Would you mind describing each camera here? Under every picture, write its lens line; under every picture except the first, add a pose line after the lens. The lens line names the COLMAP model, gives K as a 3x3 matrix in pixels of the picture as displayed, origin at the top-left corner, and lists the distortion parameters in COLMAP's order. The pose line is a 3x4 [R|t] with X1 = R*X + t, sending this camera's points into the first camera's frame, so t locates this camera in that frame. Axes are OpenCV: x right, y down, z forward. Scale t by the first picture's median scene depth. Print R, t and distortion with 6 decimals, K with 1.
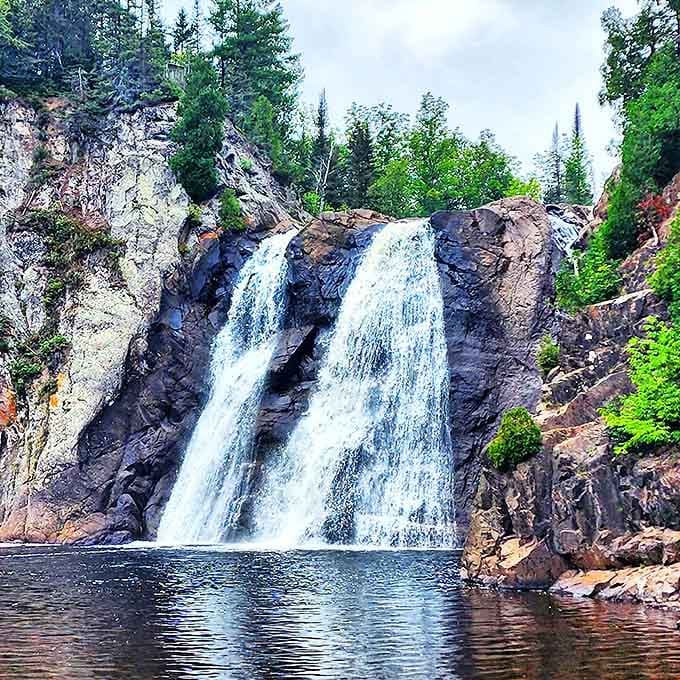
lens RADIAL K [[1412.0, 0, 340.1], [0, 1412.0, 339.3], [0, 0, 1]] dist [0.124528, 0.000000]
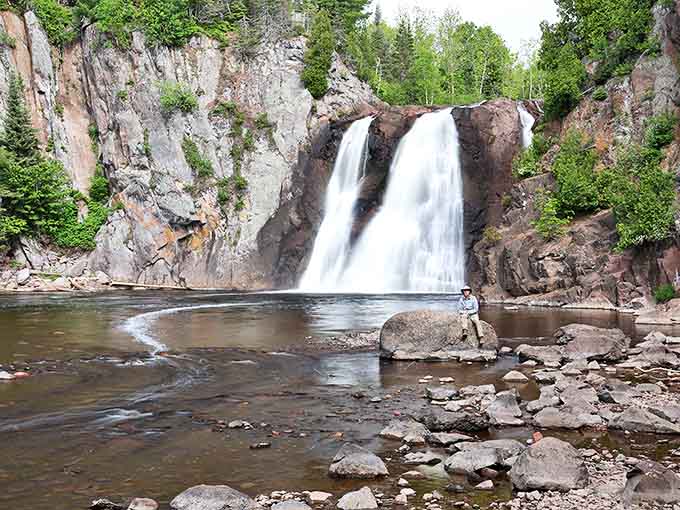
lens RADIAL K [[1518.0, 0, 339.5], [0, 1518.0, 255.2], [0, 0, 1]] dist [0.054854, 0.000000]
pose [[0.999983, 0.002417, -0.005321, -0.063117], [-0.001898, 0.995432, 0.095457, -0.085341], [0.005528, -0.095445, 0.995419, -0.880295]]
